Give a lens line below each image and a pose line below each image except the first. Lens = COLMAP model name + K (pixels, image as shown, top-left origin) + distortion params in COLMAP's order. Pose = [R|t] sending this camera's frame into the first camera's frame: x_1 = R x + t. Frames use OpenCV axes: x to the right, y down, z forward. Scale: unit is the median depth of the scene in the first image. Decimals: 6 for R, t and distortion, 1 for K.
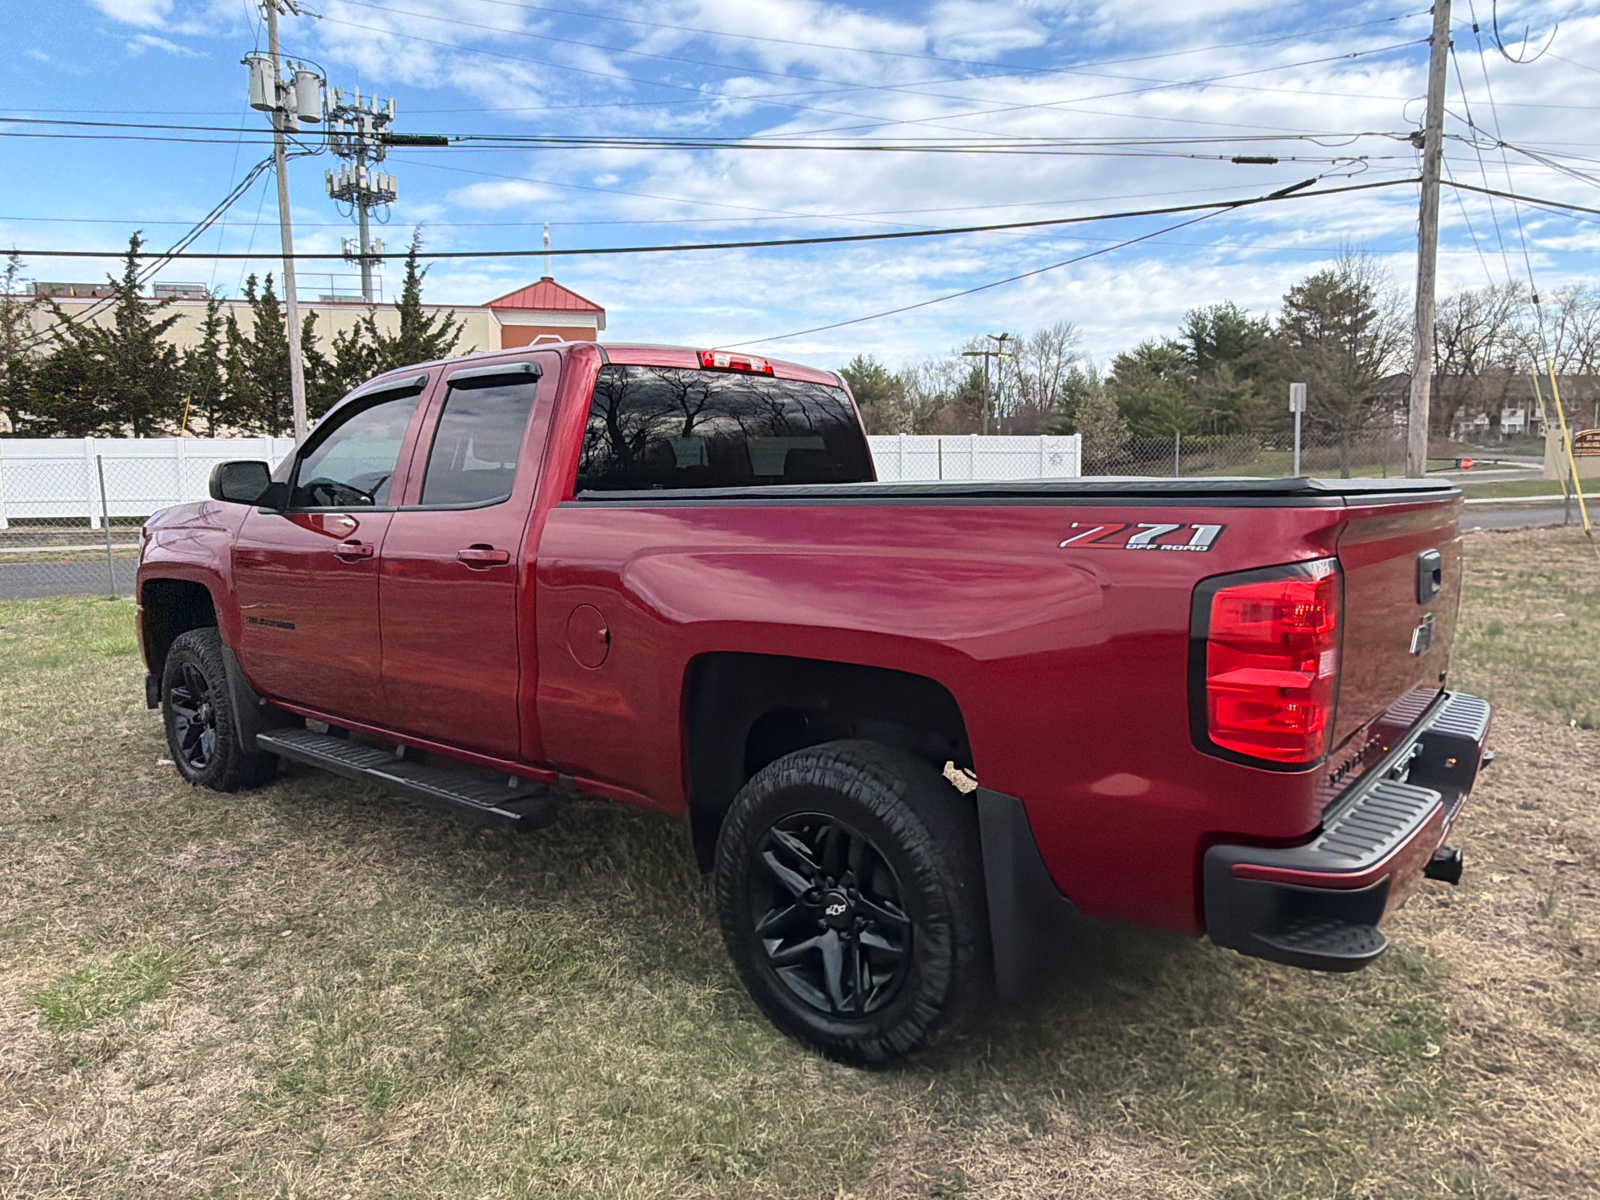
lens RADIAL K [[1057.4, 0, 796.5], [0, 1057.4, 598.9], [0, 0, 1]] dist [0.002728, 0.000382]
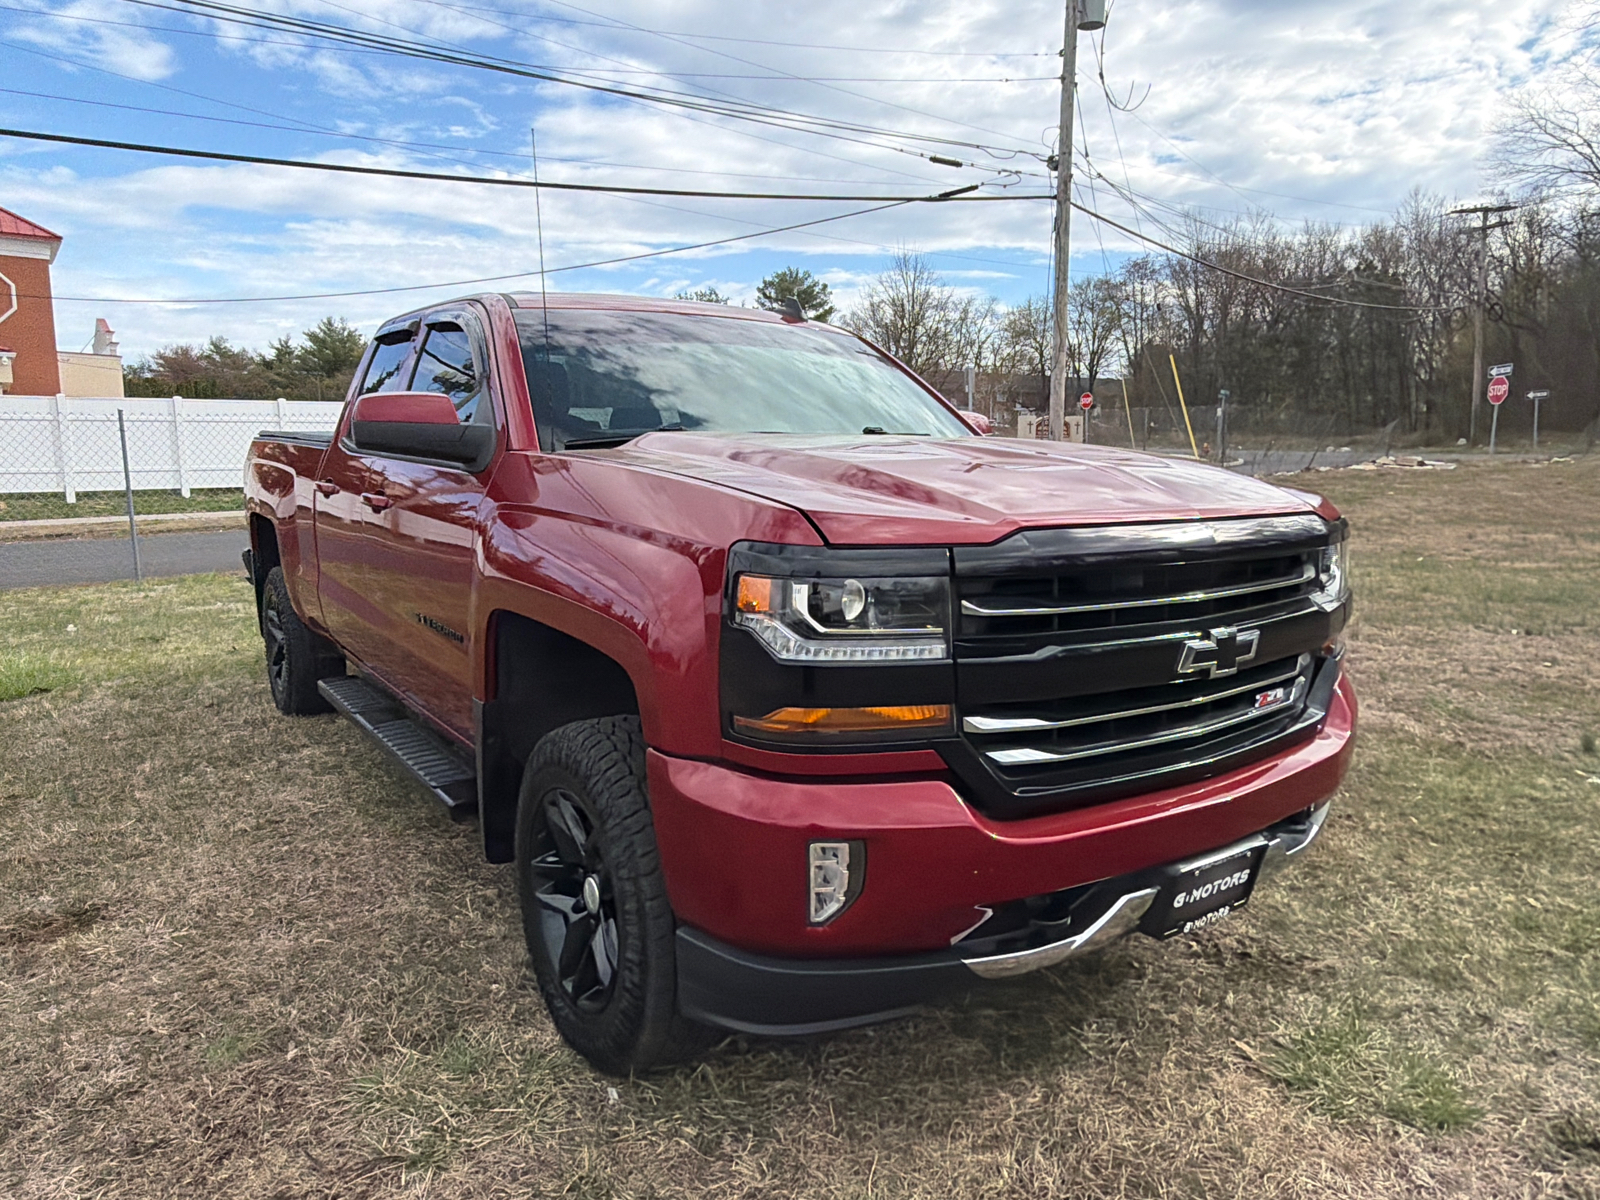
lens RADIAL K [[1057.4, 0, 795.5], [0, 1057.4, 604.8], [0, 0, 1]] dist [0.002728, 0.000382]
pose [[0.877698, -0.064559, 0.474845, -0.164282], [0.051862, 0.997861, 0.039807, -0.003312], [-0.476399, -0.010312, 0.879169, 0.062883]]
